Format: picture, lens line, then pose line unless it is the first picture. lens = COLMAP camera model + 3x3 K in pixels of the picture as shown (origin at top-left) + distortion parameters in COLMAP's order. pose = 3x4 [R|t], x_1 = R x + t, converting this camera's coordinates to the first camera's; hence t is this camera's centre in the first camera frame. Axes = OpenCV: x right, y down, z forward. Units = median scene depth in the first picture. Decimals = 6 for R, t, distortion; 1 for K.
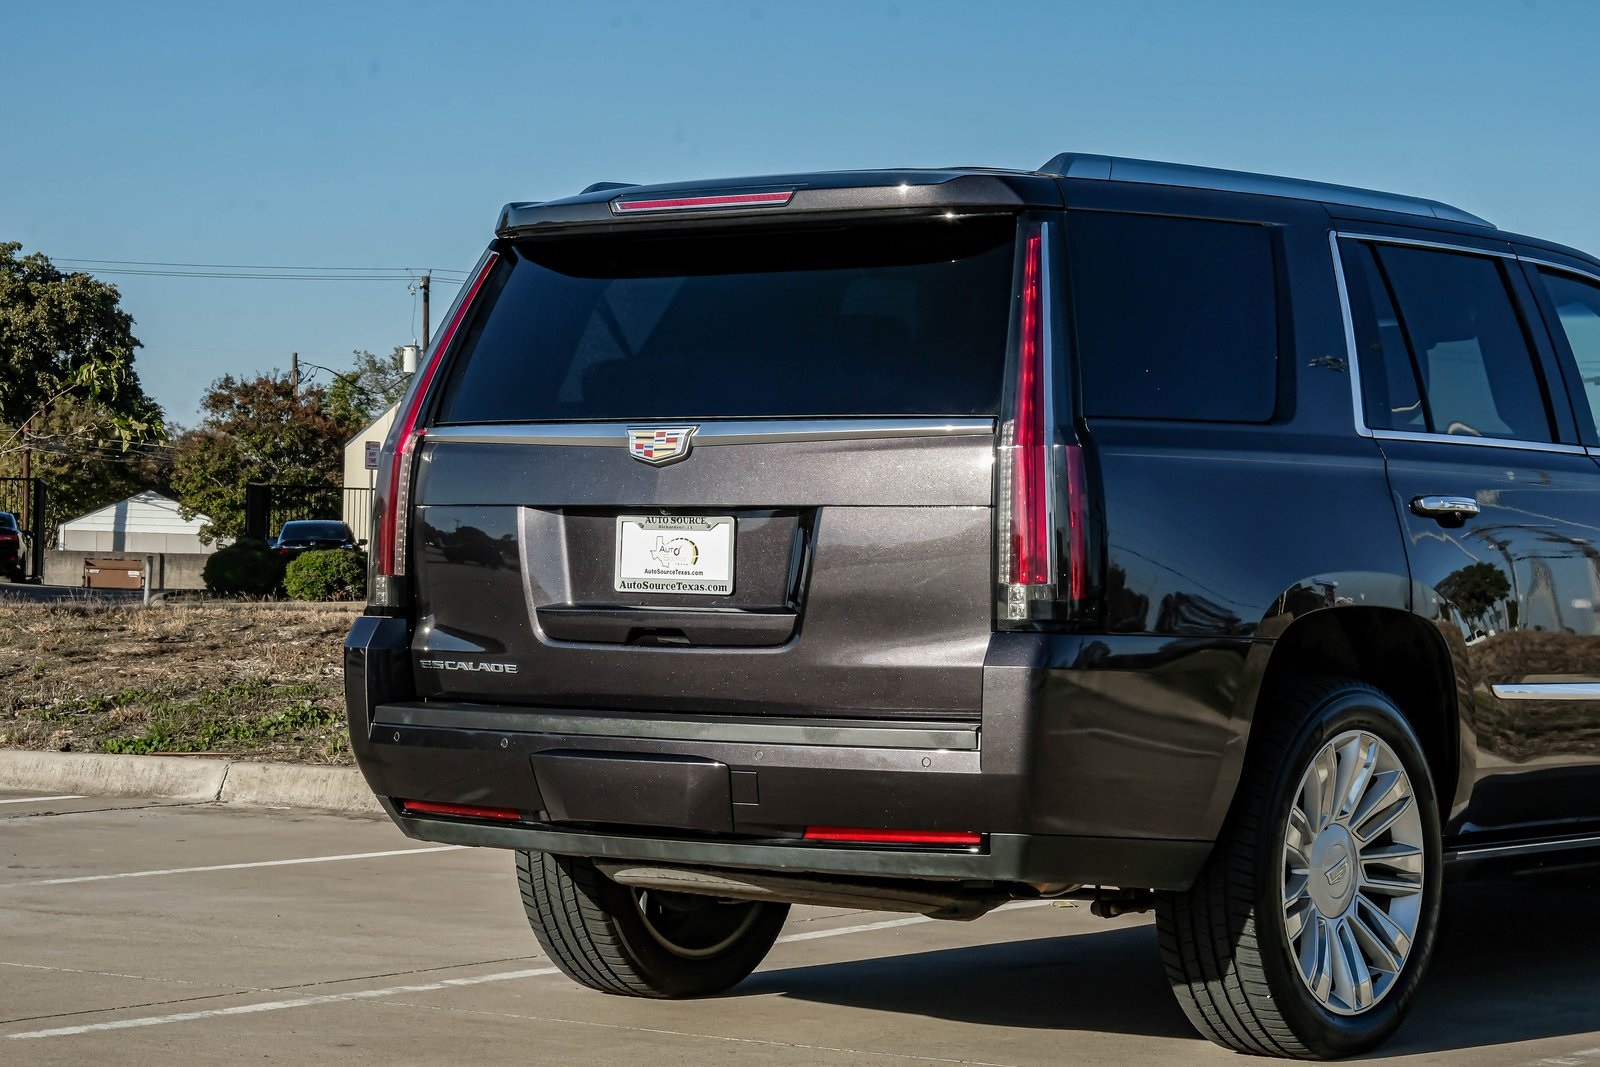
lens RADIAL K [[4494.4, 0, 895.0], [0, 4494.4, 575.5], [0, 0, 1]] dist [0.035614, 0.000000]
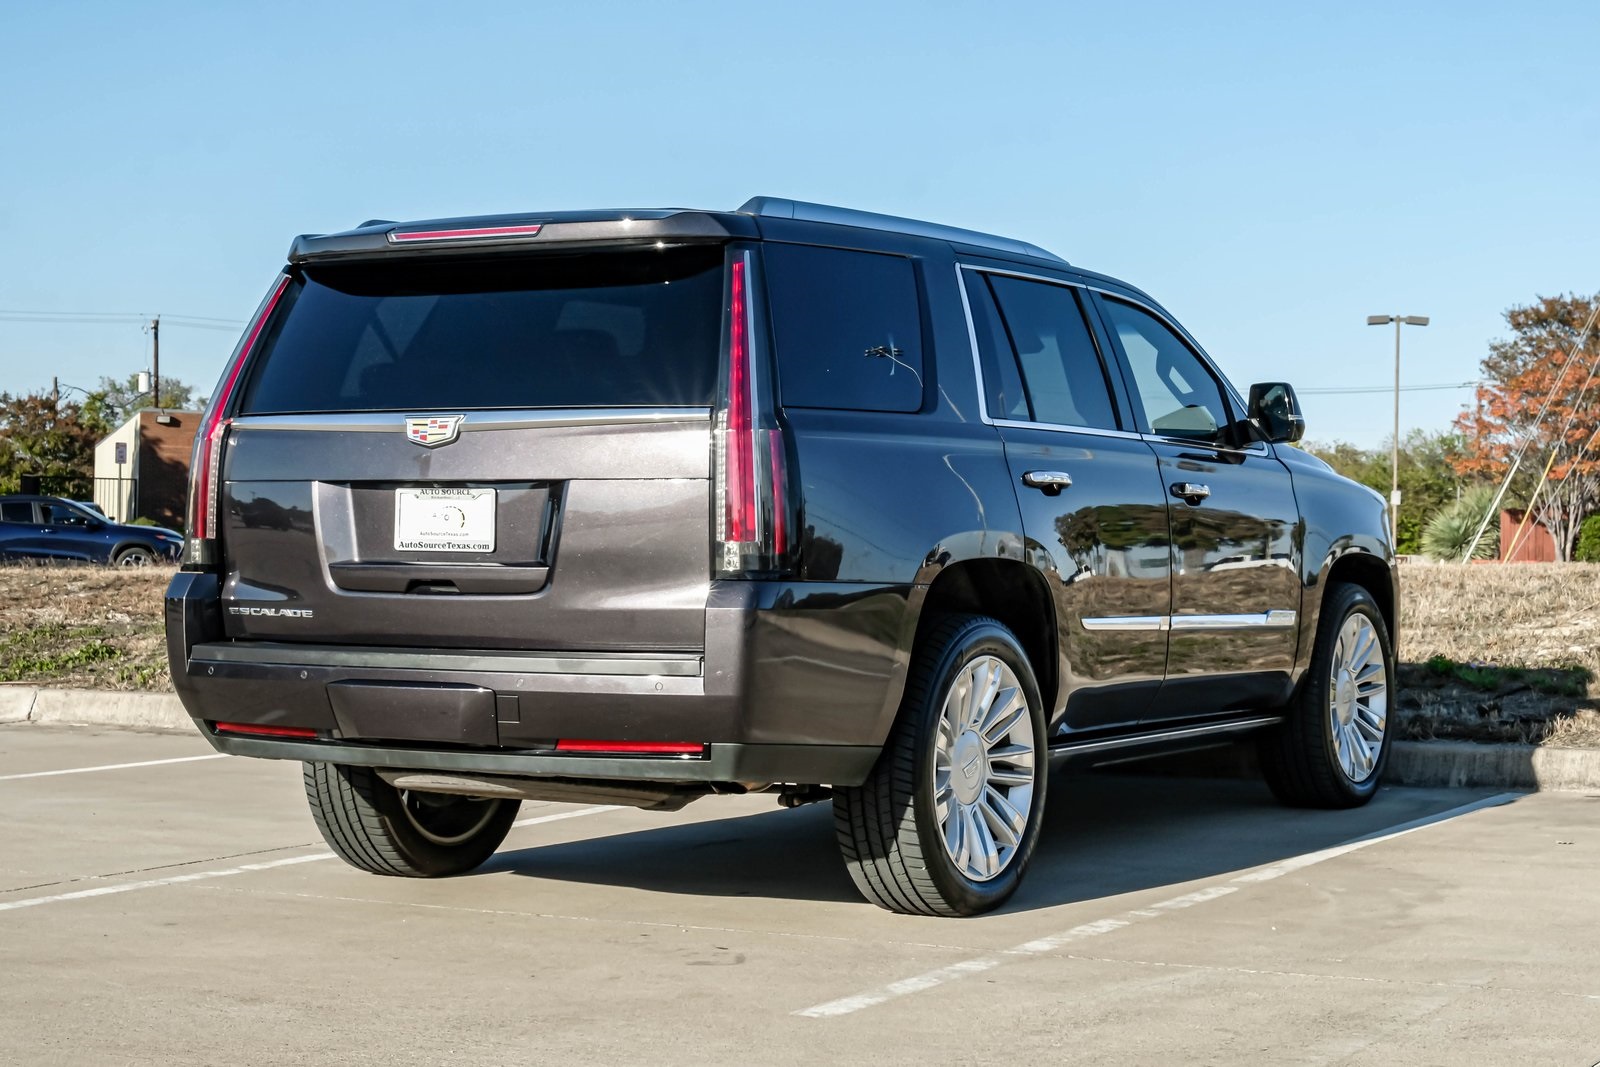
lens RADIAL K [[2865.2, 0, 796.1], [0, 2865.2, 548.0], [0, 0, 1]] dist [-0.006798, 0.000000]
pose [[0.988872, -0.006578, 0.148624, -0.069967], [0.006532, 0.999978, 0.000795, 0.003067], [-0.148626, 0.000185, 0.988894, 0.210336]]
